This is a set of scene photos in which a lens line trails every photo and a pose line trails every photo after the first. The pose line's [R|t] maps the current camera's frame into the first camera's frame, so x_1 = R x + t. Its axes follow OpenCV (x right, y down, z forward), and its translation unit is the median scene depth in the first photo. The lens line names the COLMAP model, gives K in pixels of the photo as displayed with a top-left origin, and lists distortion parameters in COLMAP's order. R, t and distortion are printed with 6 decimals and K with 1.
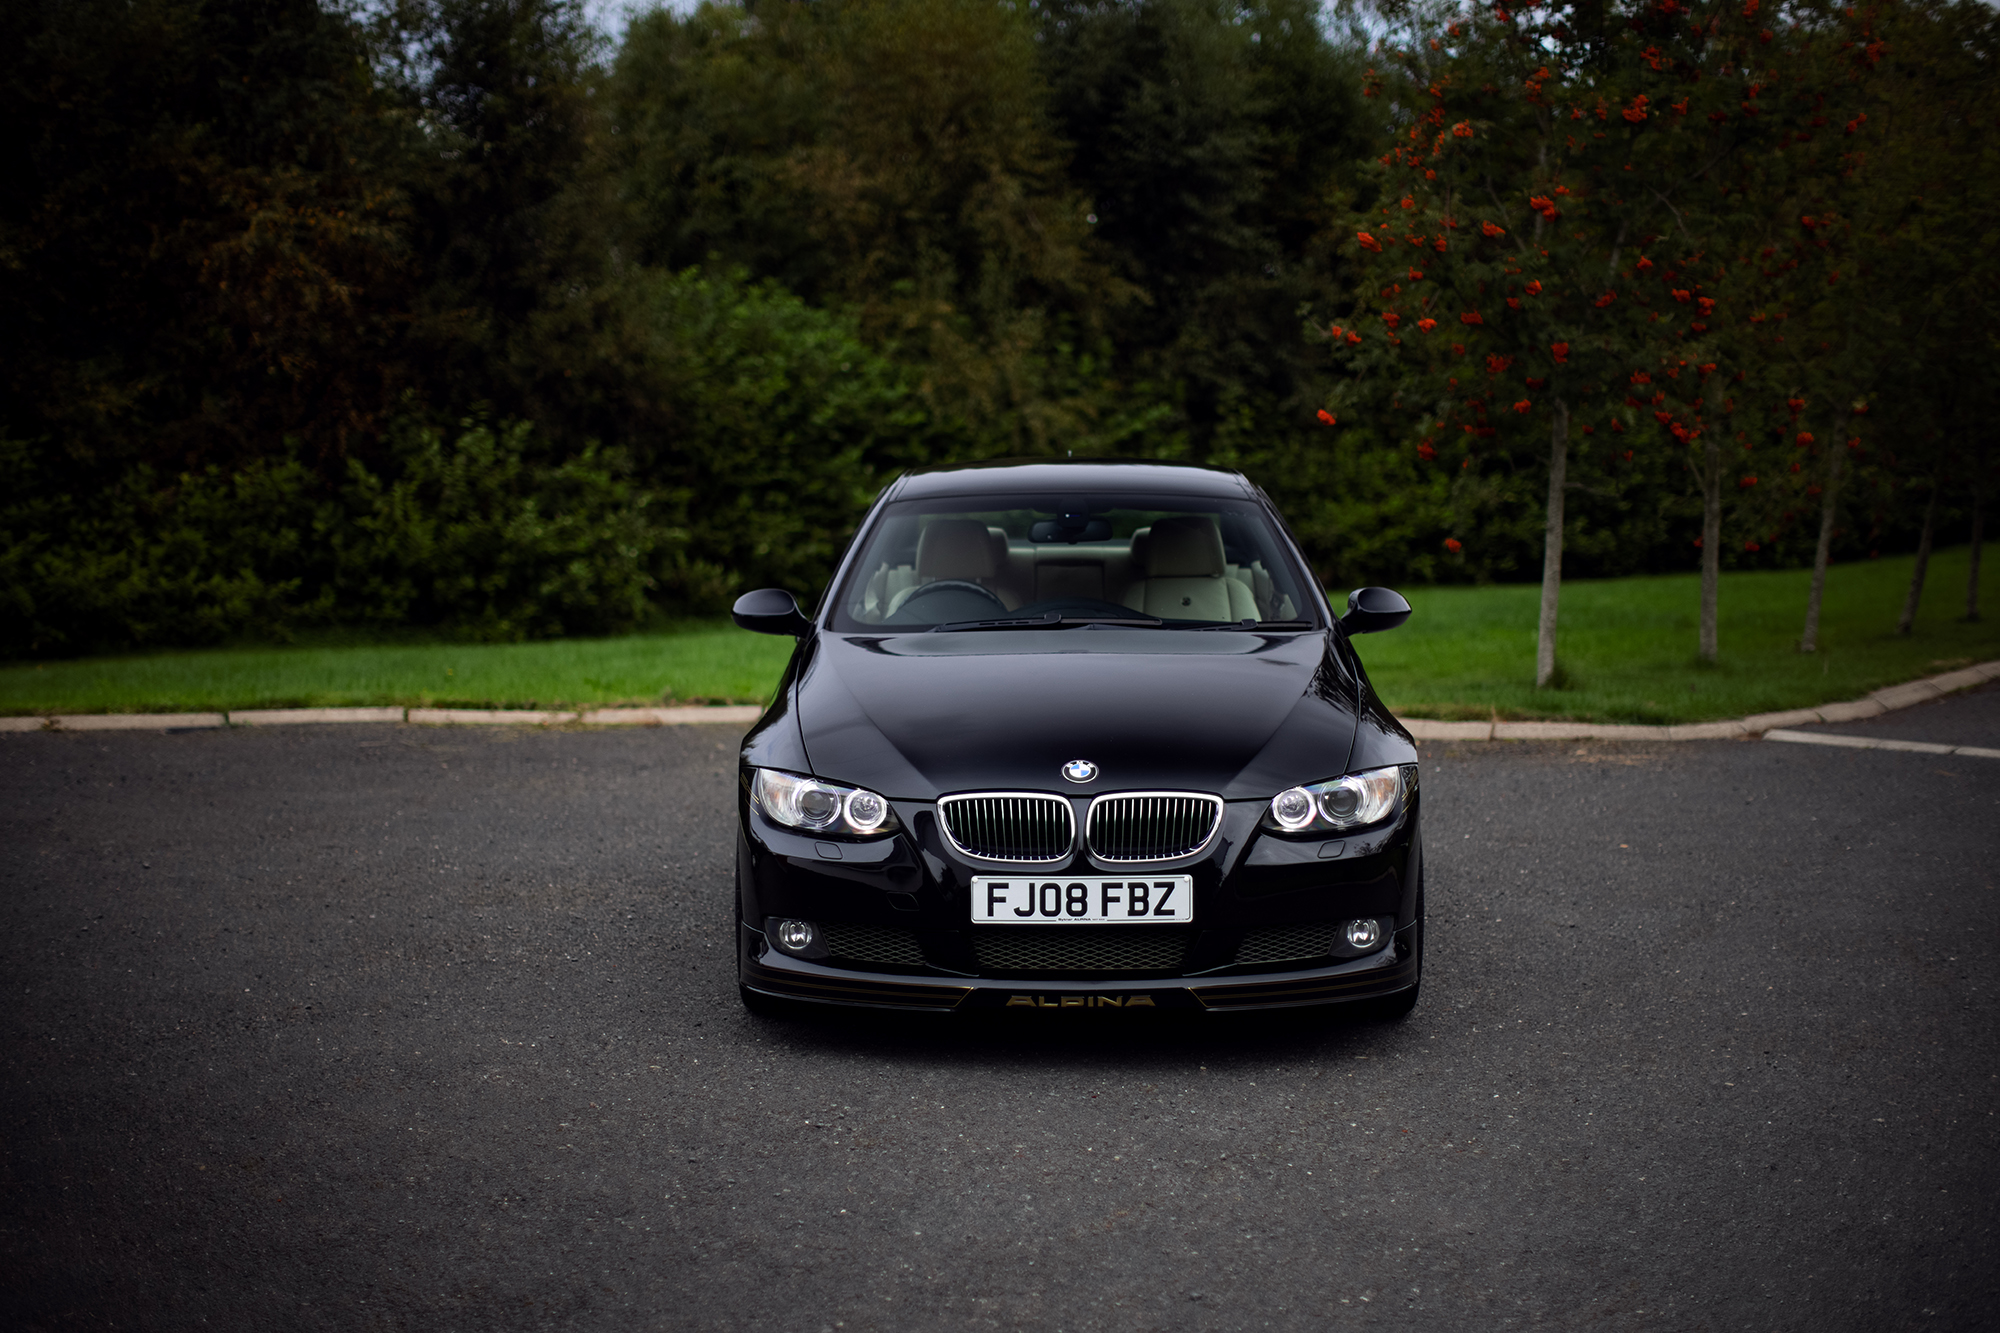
lens RADIAL K [[2887.8, 0, 1000.0], [0, 2887.8, 666.5], [0, 0, 1]] dist [-0.181406, 0.382914]
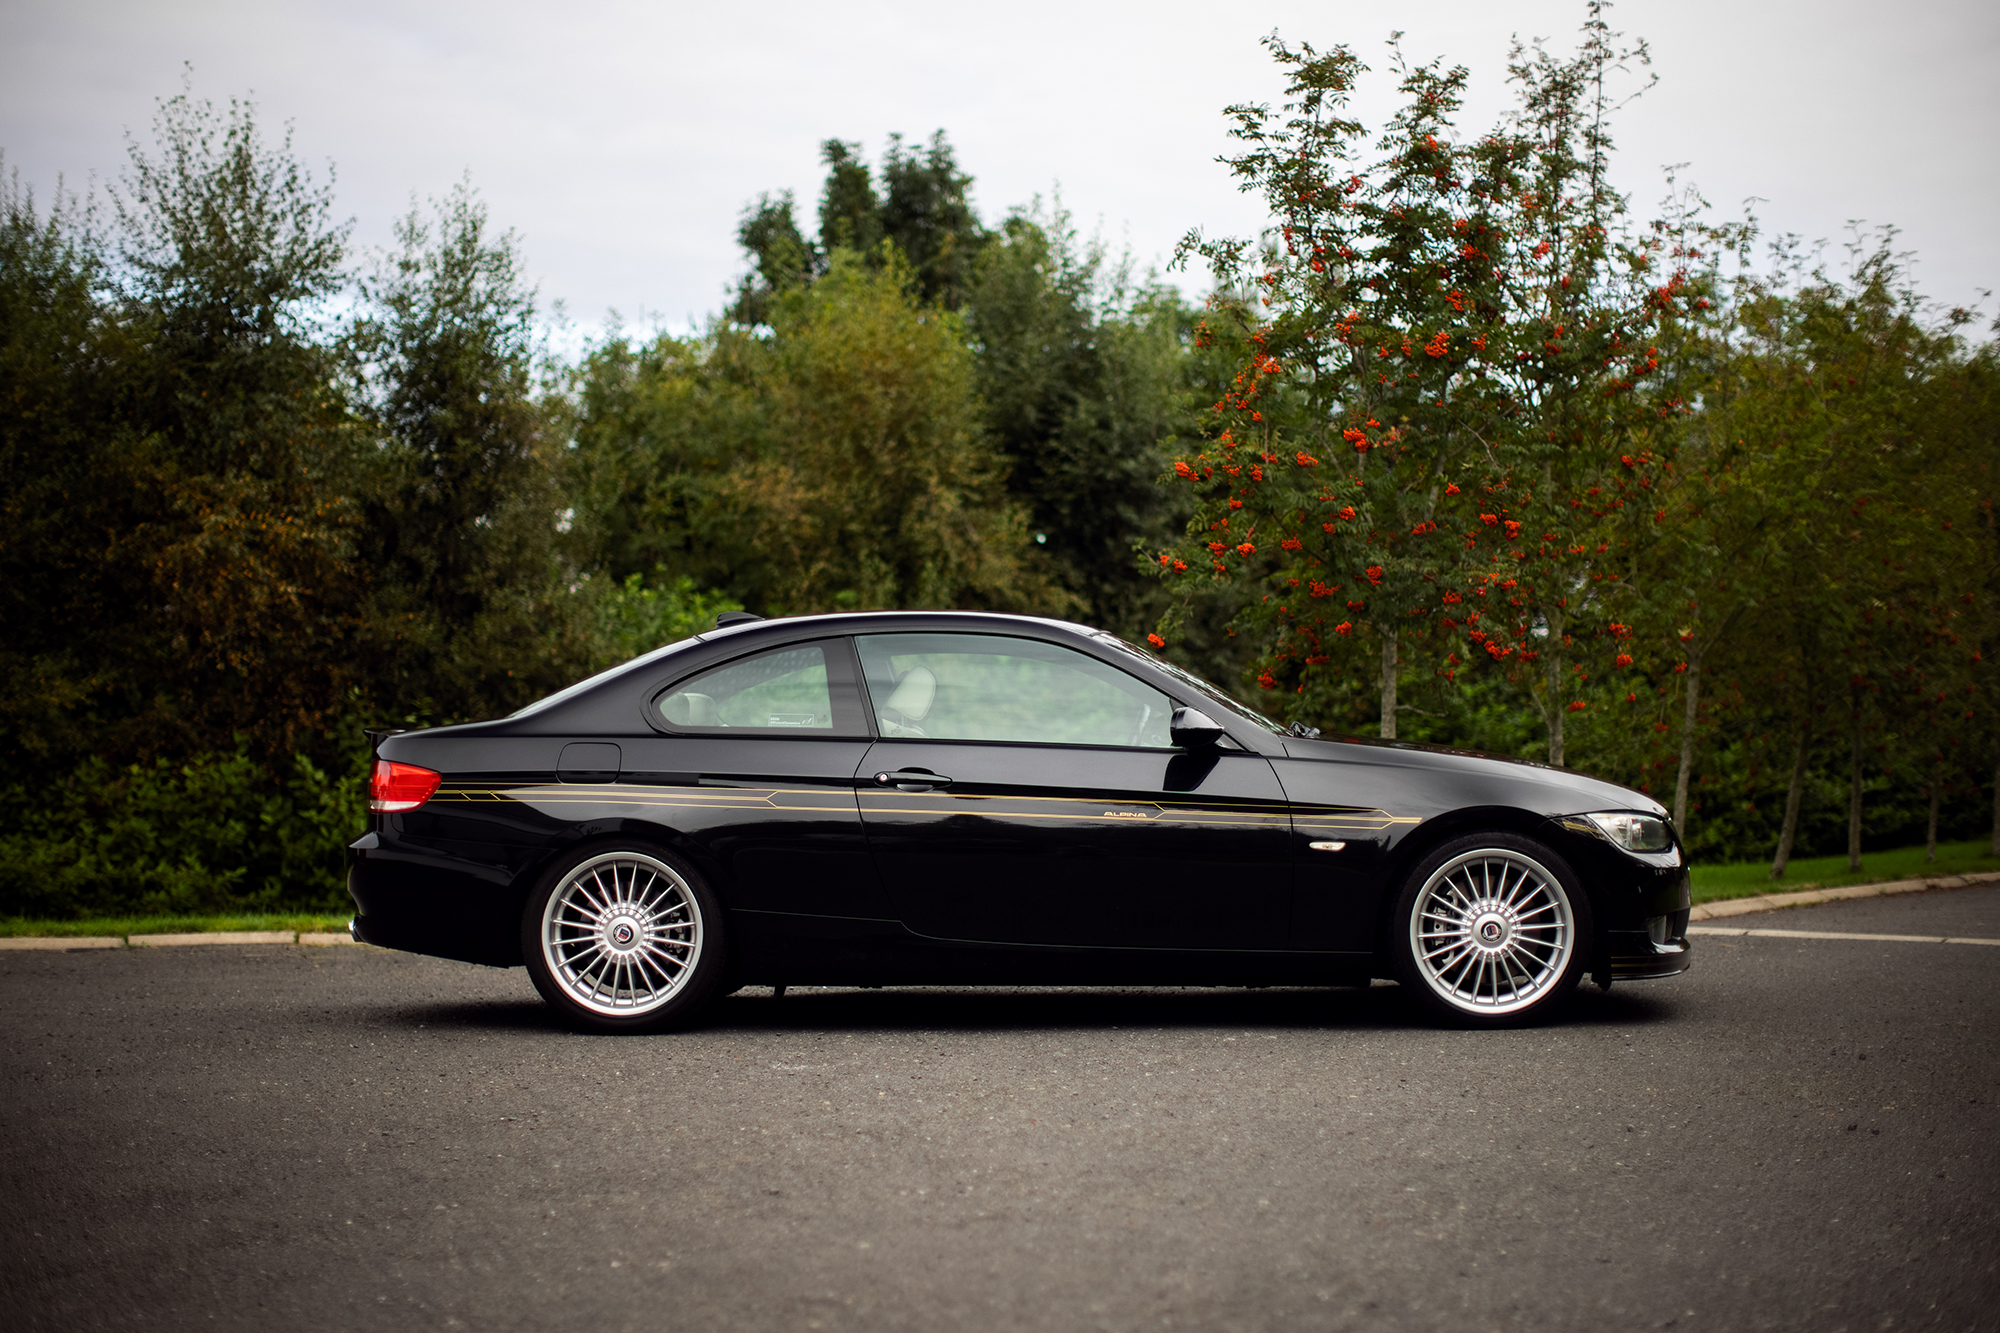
lens RADIAL K [[2925.4, 0, 1000.0], [0, 2925.4, 666.5], [0, 0, 1]] dist [-0.205248, 0.524649]
pose [[0.999869, -0.012620, -0.010136, 0.036105], [0.011183, 0.991306, -0.131103, 0.034472], [0.011702, 0.130972, 0.991317, -0.036041]]
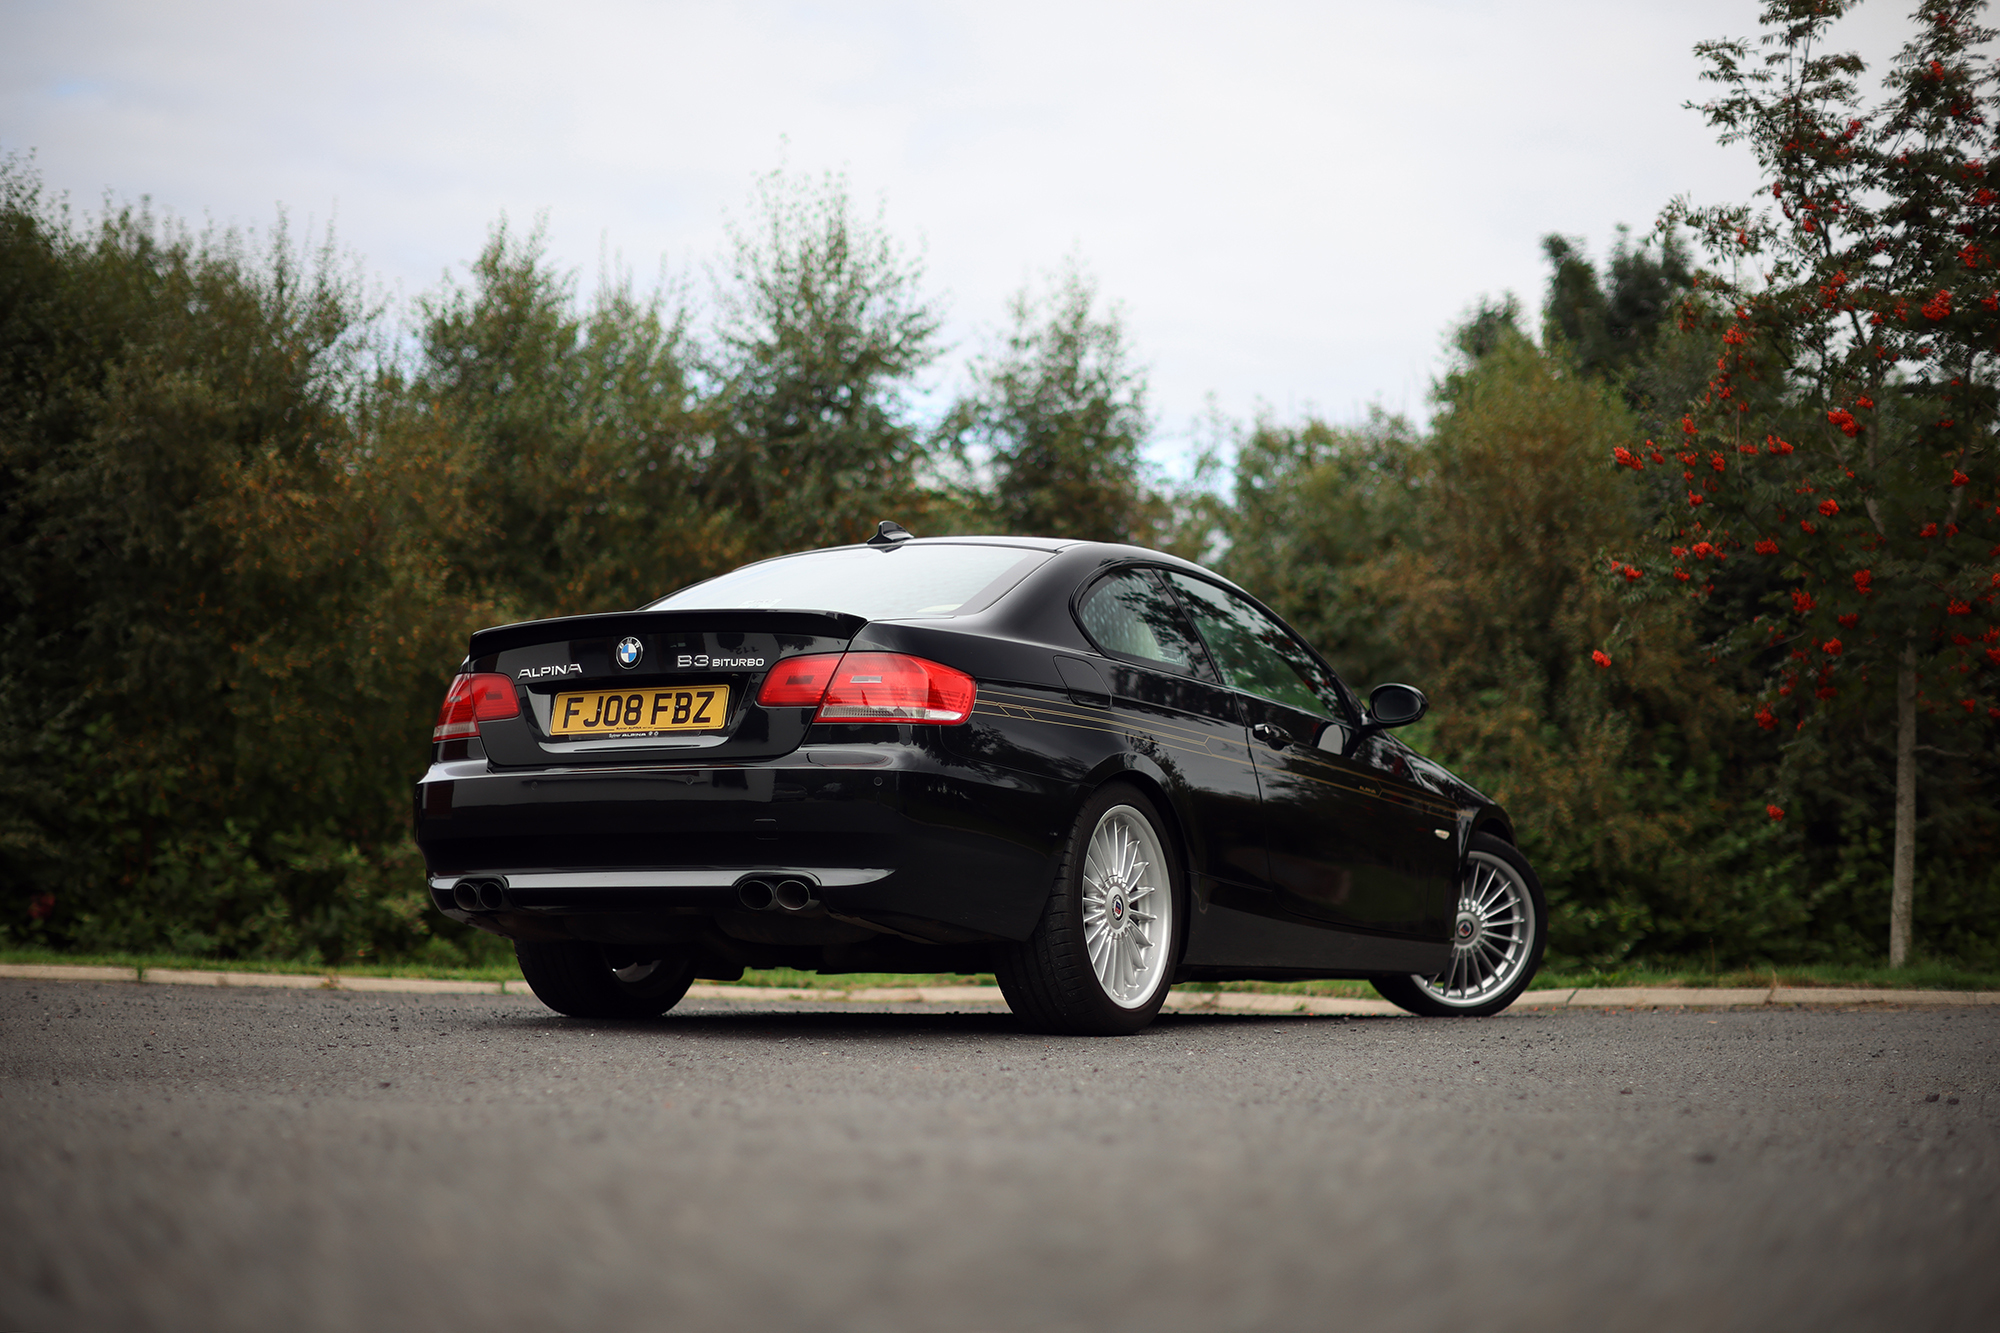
lens RADIAL K [[3029.7, 0, 990.0], [0, 3029.7, 695.0], [0, 0, 1]] dist [-0.153284, 0.198510]
pose [[0.956623, -0.011928, -0.291086, 0.110750], [-0.041140, 0.983618, -0.175509, 0.053868], [0.288411, 0.179871, 0.940460, 0.027833]]
